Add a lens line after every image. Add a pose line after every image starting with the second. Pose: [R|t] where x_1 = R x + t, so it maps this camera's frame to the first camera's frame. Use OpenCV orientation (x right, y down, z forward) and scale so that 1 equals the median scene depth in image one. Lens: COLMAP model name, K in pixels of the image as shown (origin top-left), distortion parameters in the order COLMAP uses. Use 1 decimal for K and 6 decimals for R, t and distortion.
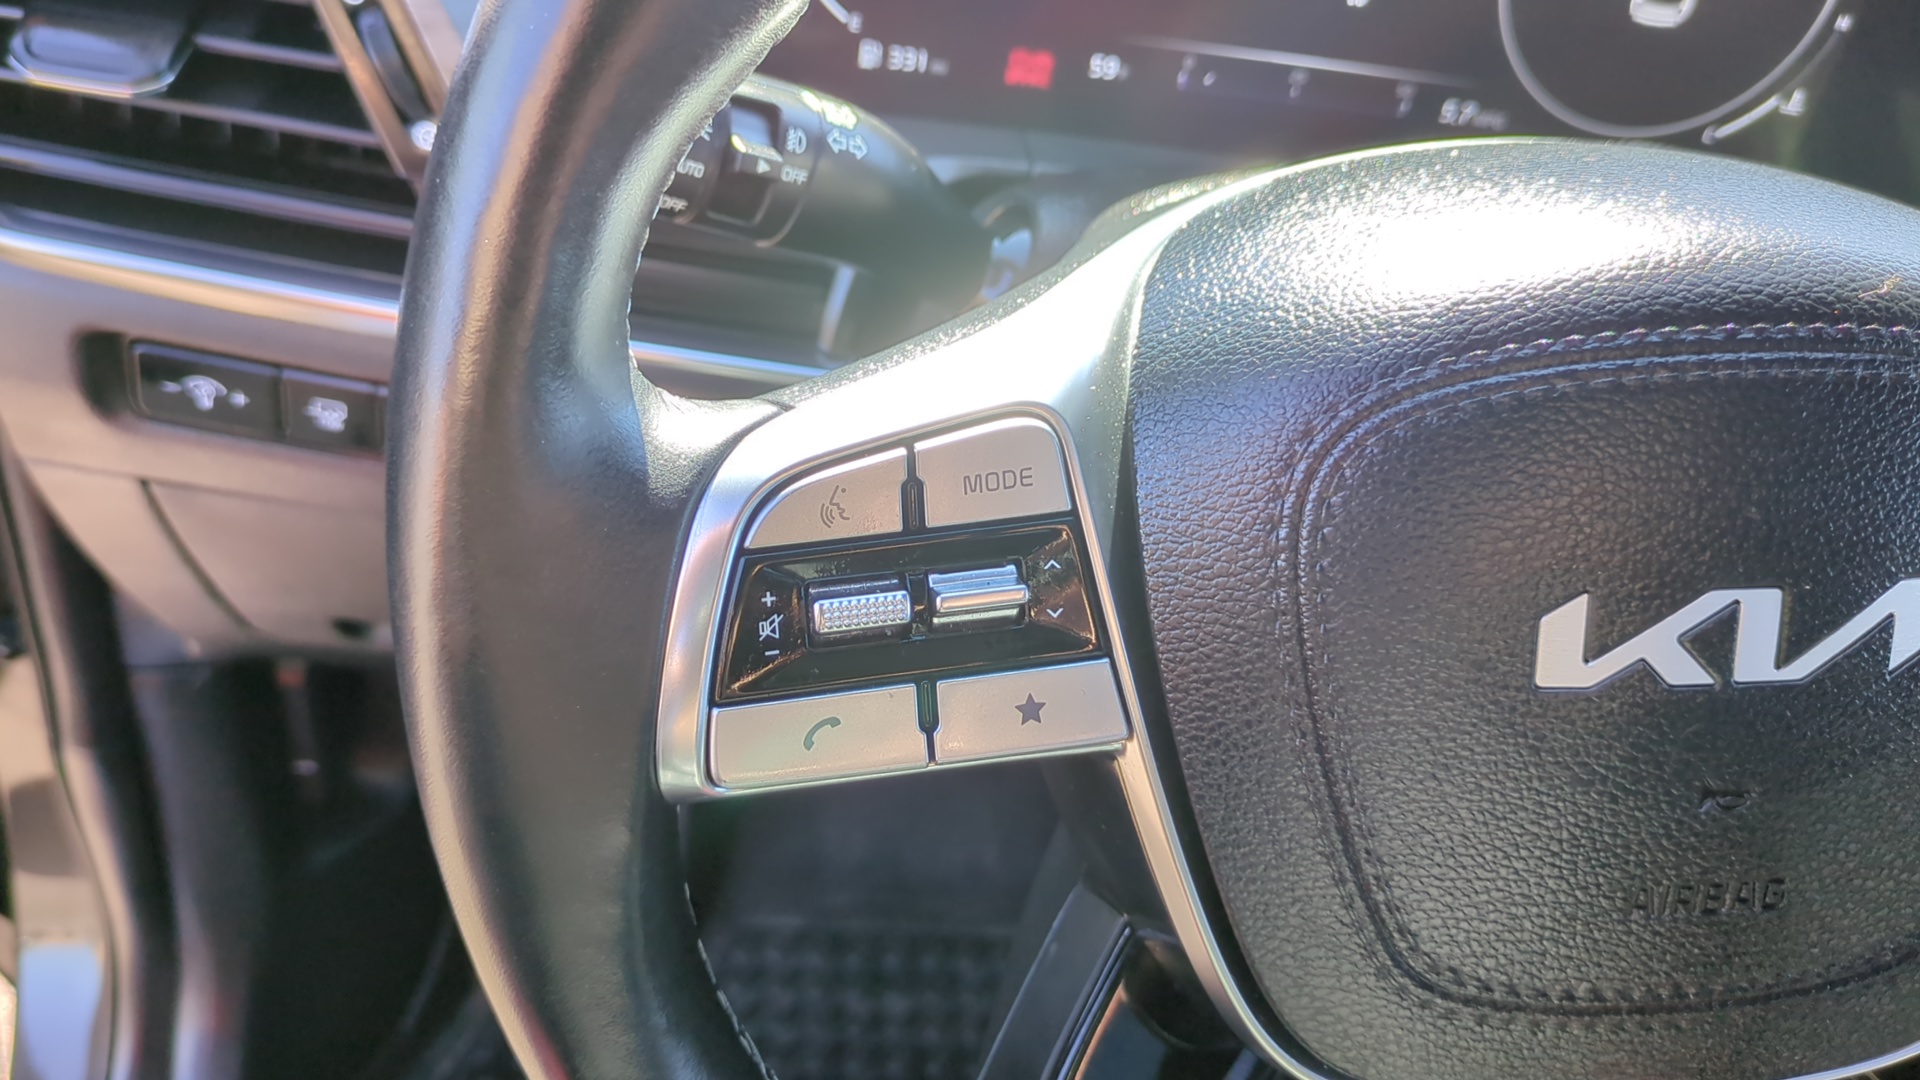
lens RADIAL K [[1628.6, 0, 981.7], [0, 1628.6, 563.7], [0, 0, 1]] dist [0.072803, -0.108157]
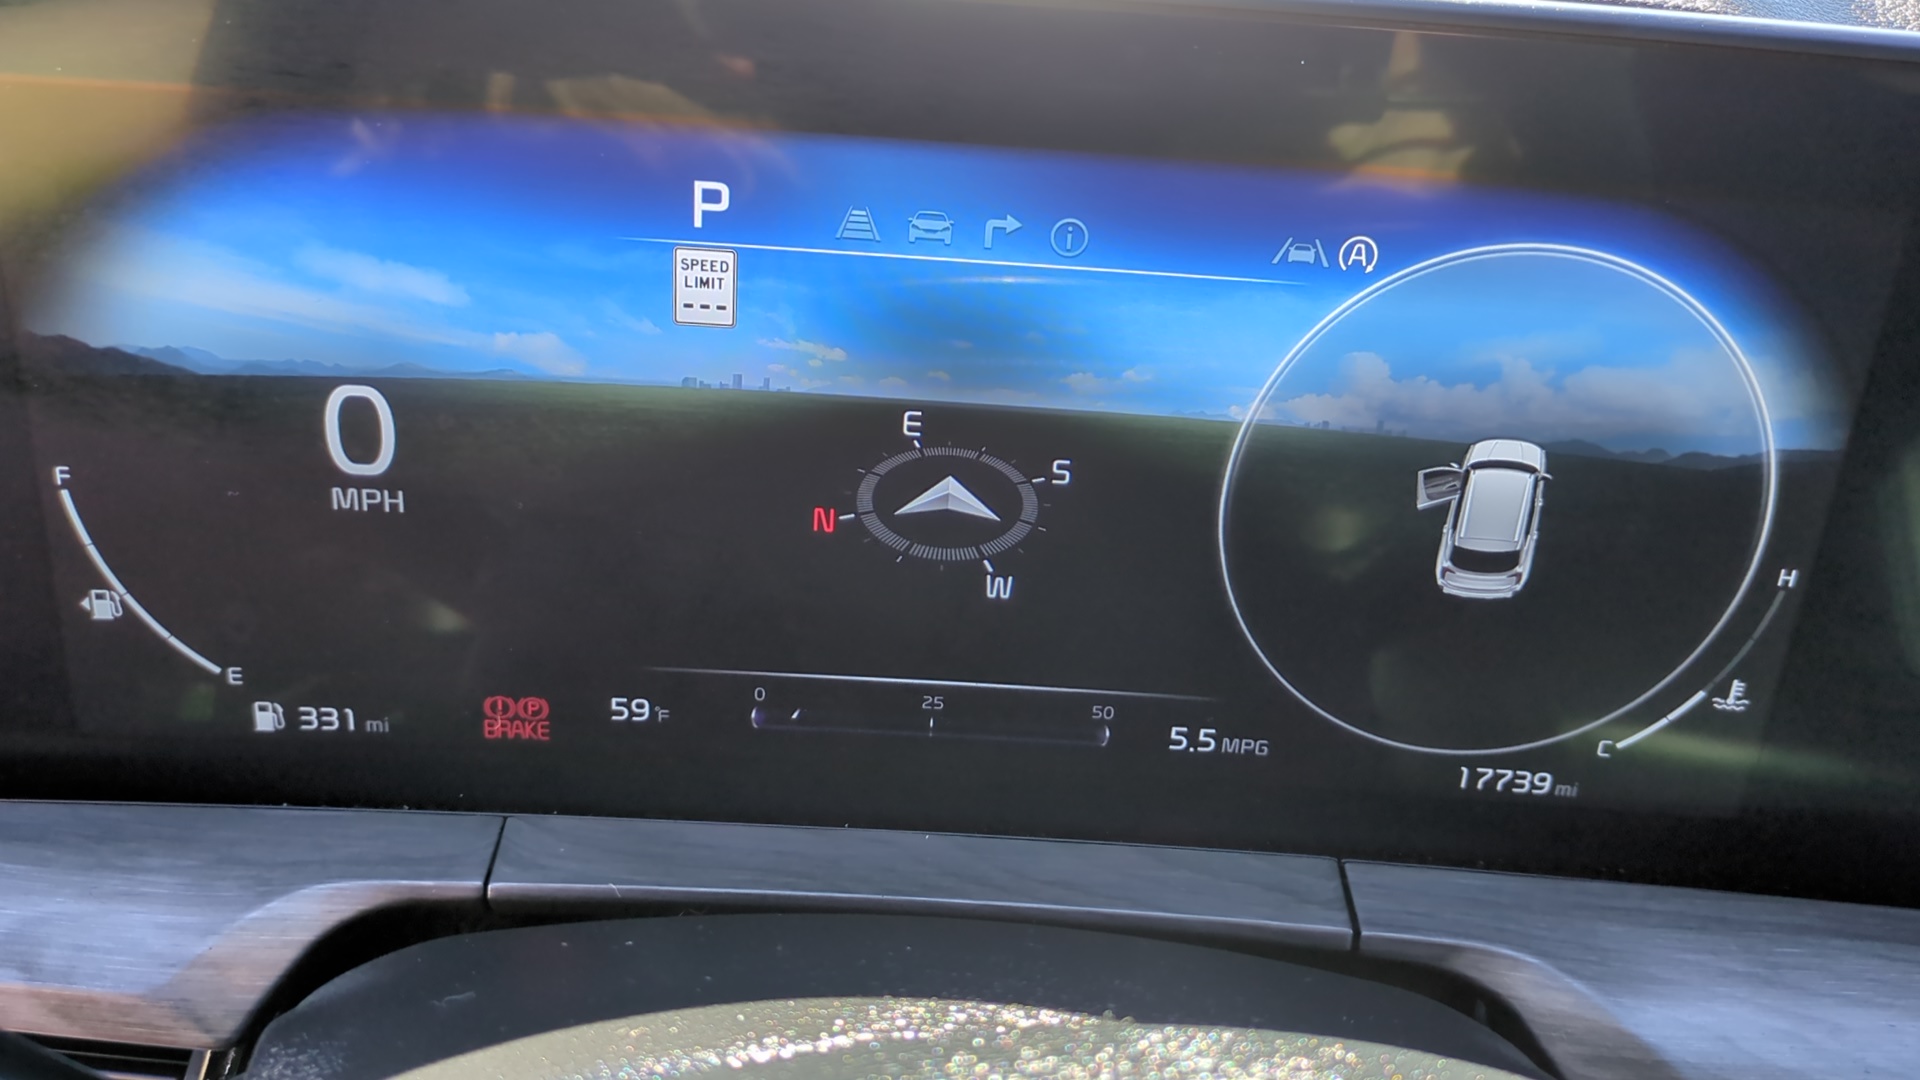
lens RADIAL K [[1628.6, 0, 968.7], [0, 1628.6, 552.1], [0, 0, 1]] dist [0.072803, -0.108157]
pose [[0.993665, -0.055235, -0.097877, 0.403156], [0.031750, 0.973383, -0.226973, -0.302668], [0.107808, 0.222428, 0.968970, 0.518328]]
